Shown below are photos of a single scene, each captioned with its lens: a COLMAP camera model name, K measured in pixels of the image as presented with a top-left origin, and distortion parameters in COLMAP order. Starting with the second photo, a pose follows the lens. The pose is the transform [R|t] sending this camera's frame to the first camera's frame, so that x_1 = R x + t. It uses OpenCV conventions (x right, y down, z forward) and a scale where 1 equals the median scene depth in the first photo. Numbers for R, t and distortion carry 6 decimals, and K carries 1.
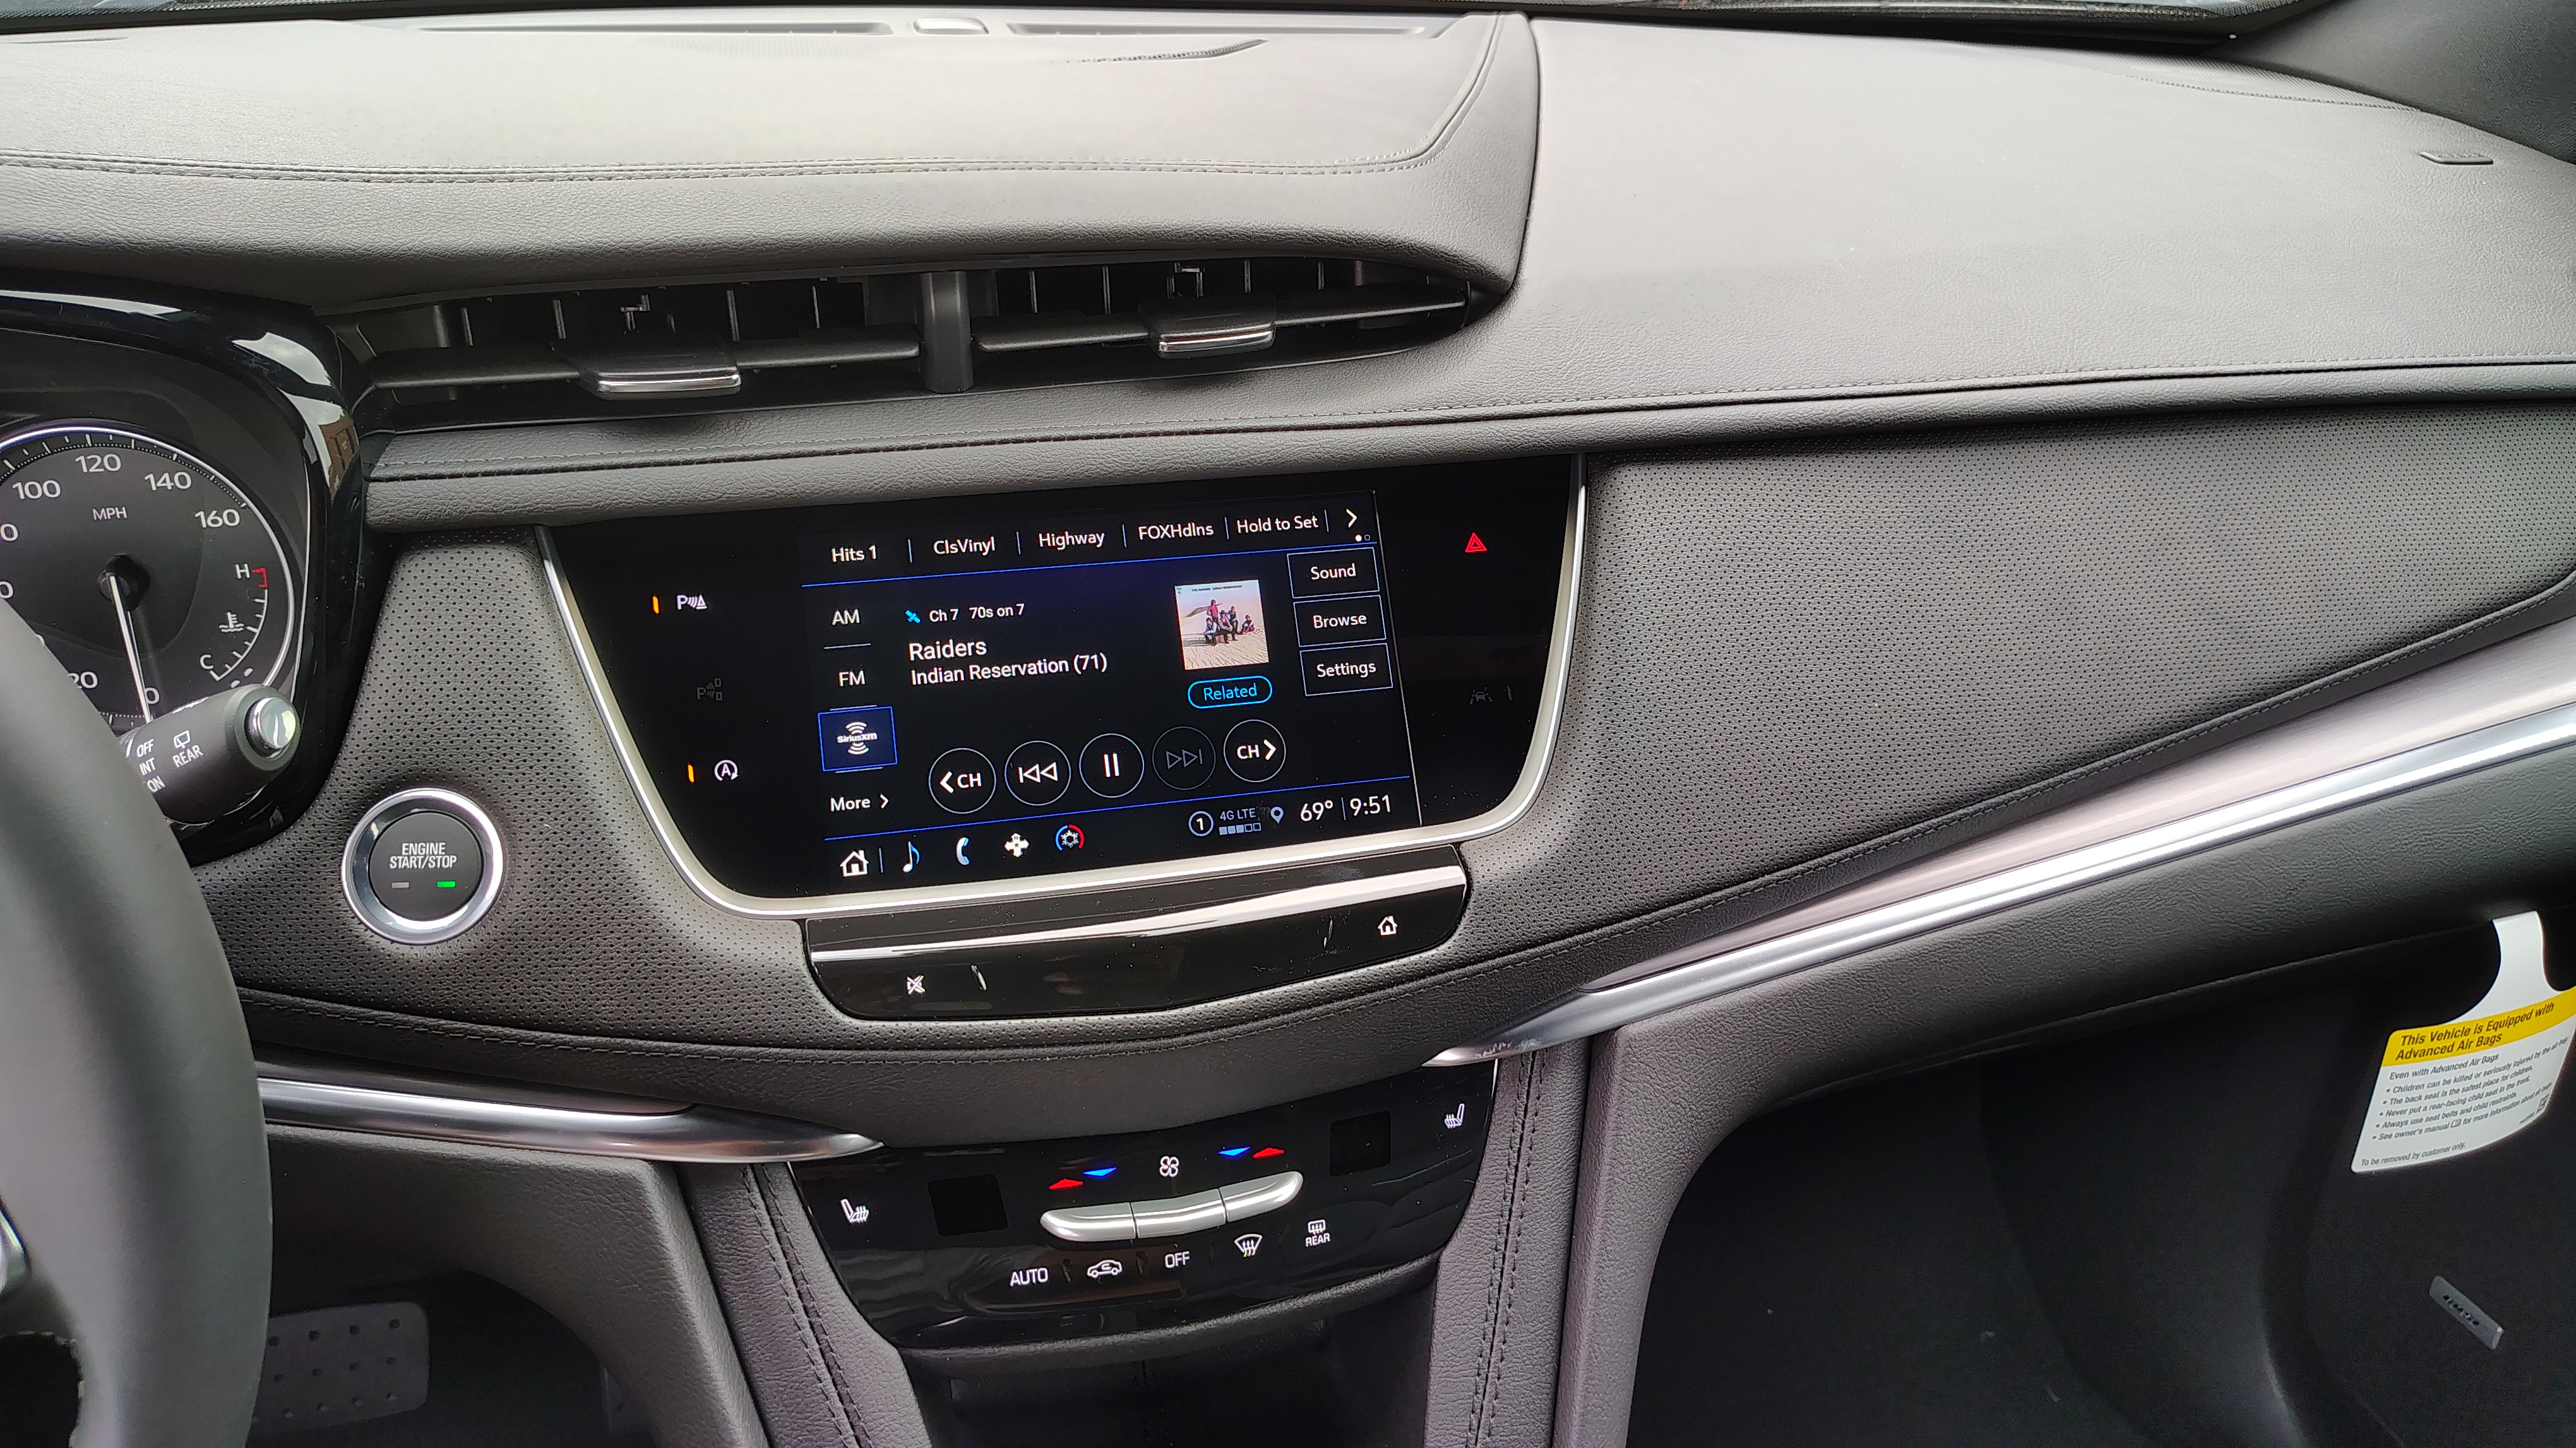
lens RADIAL K [[1768.9, 0, 1296.3], [0, 1768.9, 709.2], [0, 0, 1]] dist [-0.005339, -0.008301]
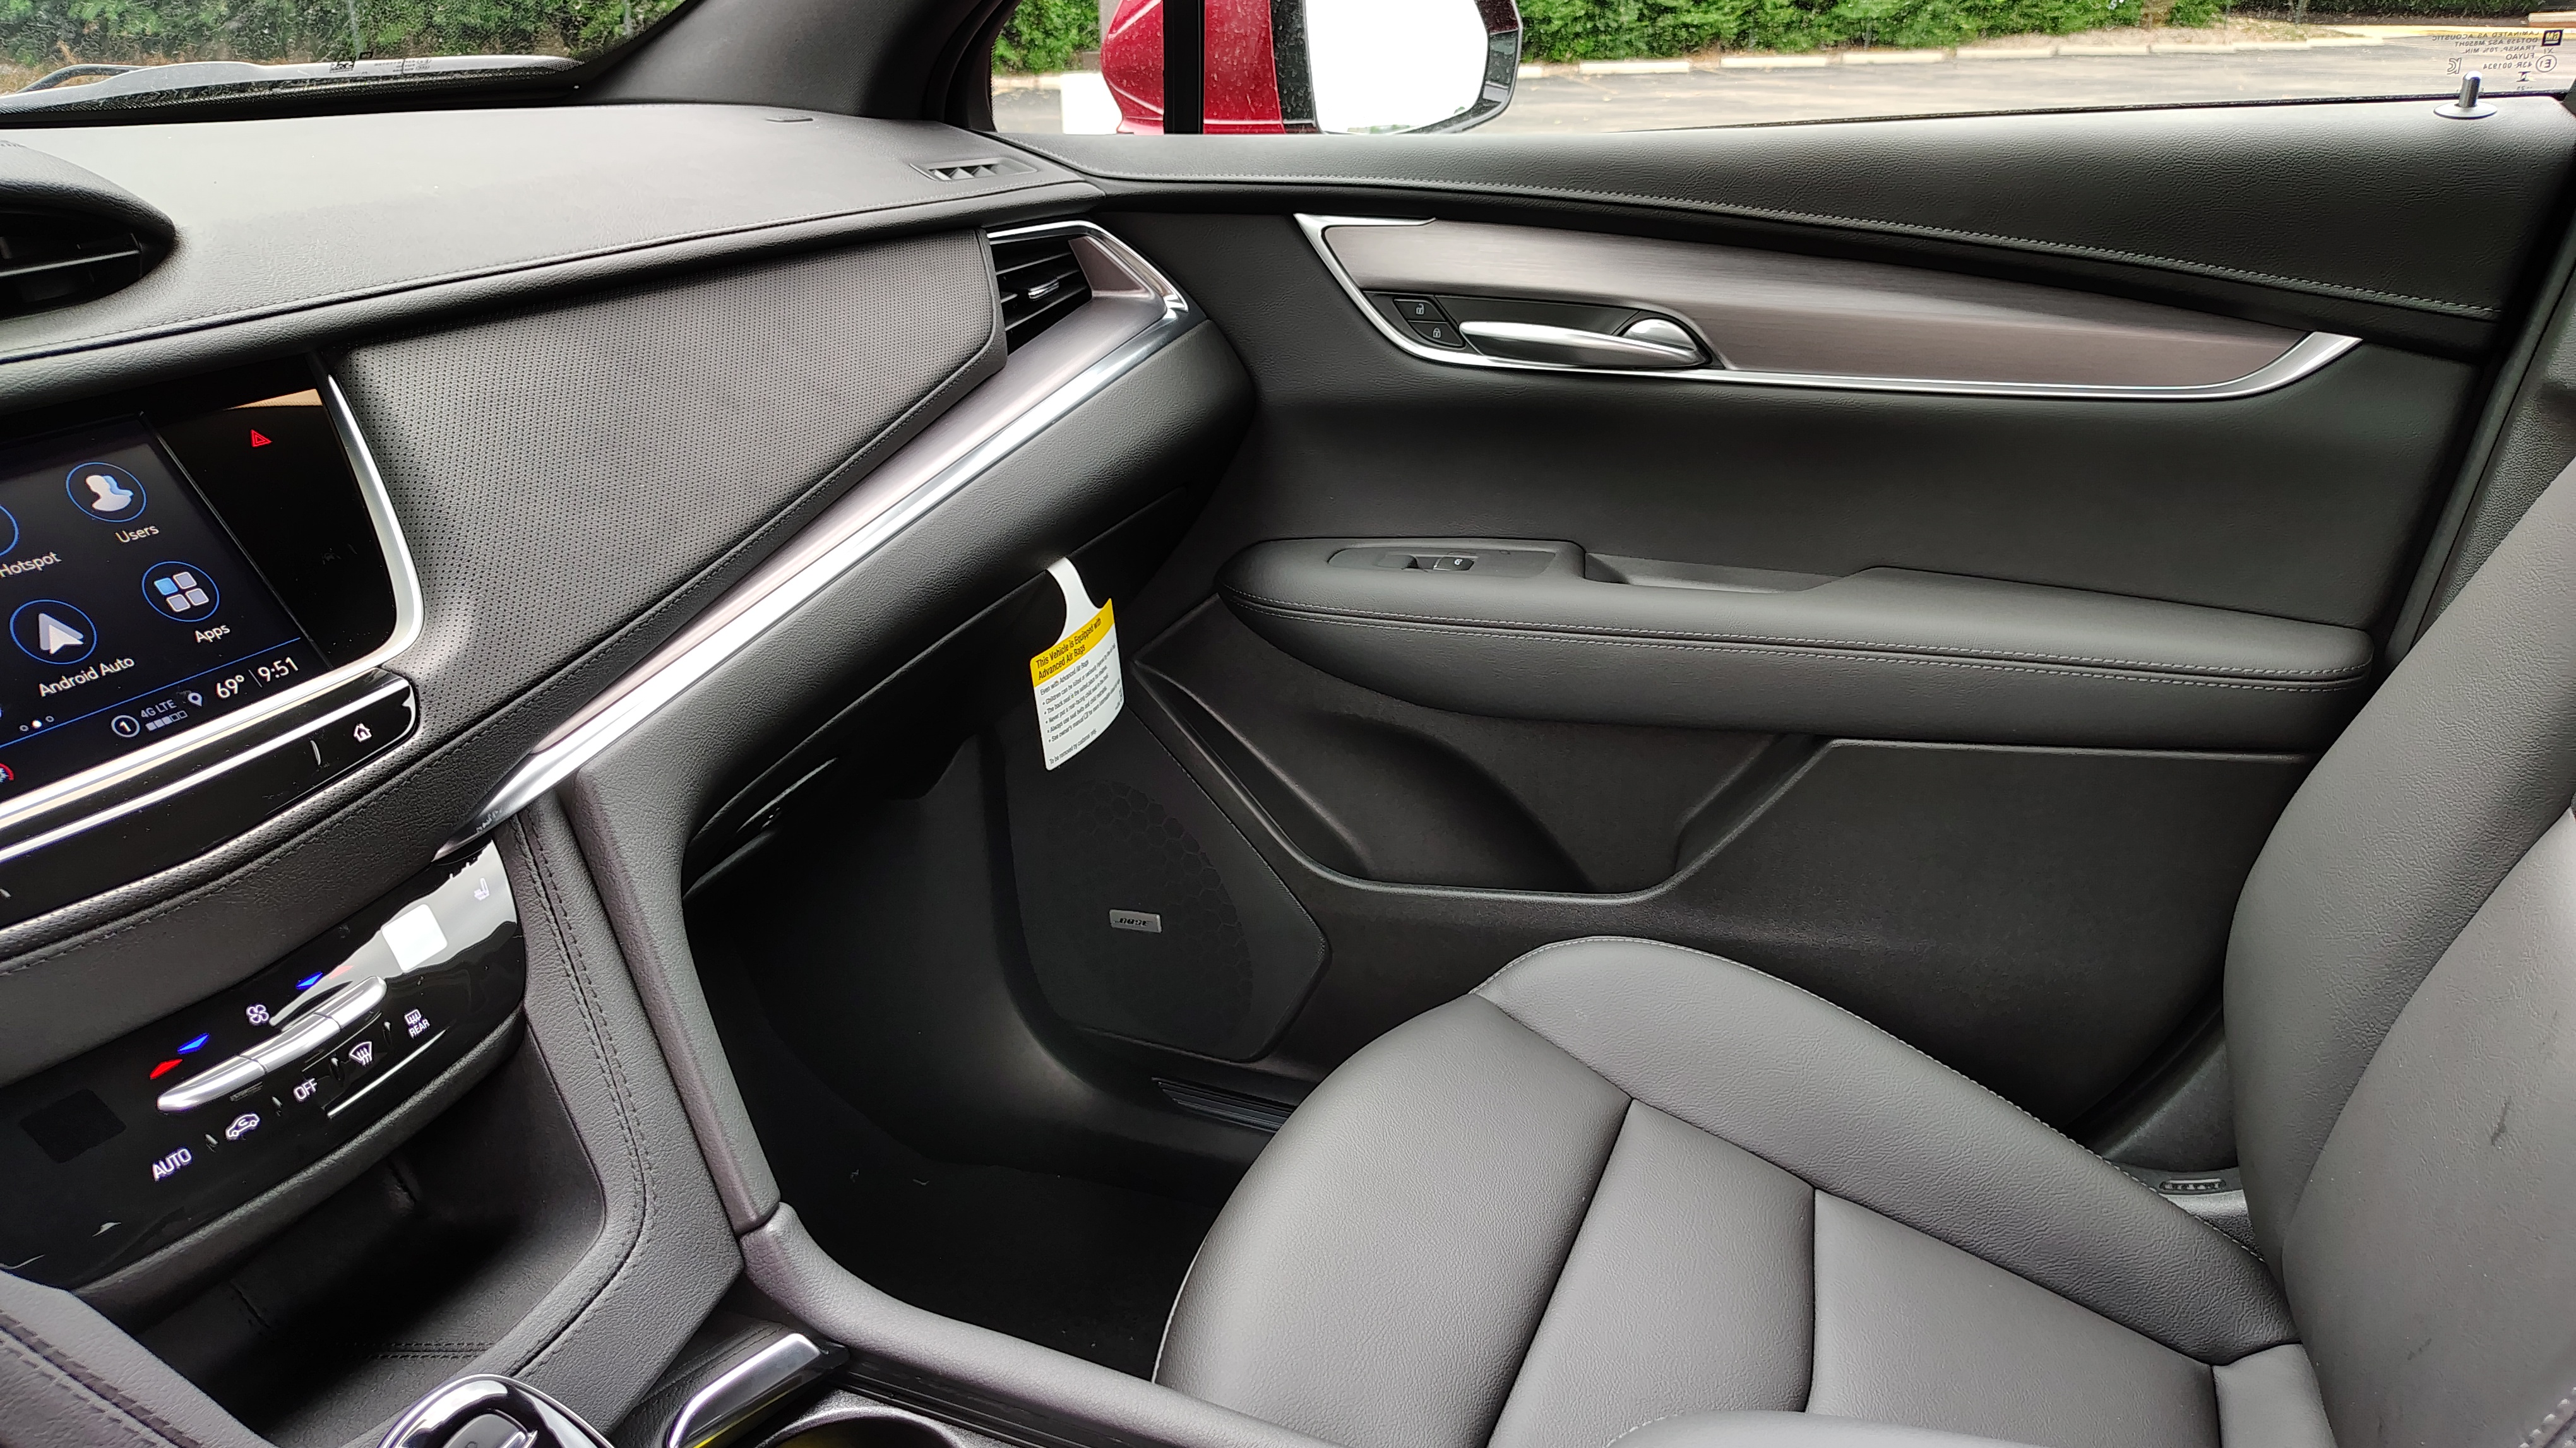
lens RADIAL K [[1768.9, 0, 1241.9], [0, 1768.9, 741.0], [0, 0, 1]] dist [-0.005339, -0.008301]
pose [[0.634179, -0.335183, 0.696757, -0.361367], [0.407610, 0.910688, 0.067096, 0.270088], [-0.657017, 0.241454, 0.714163, -0.149972]]
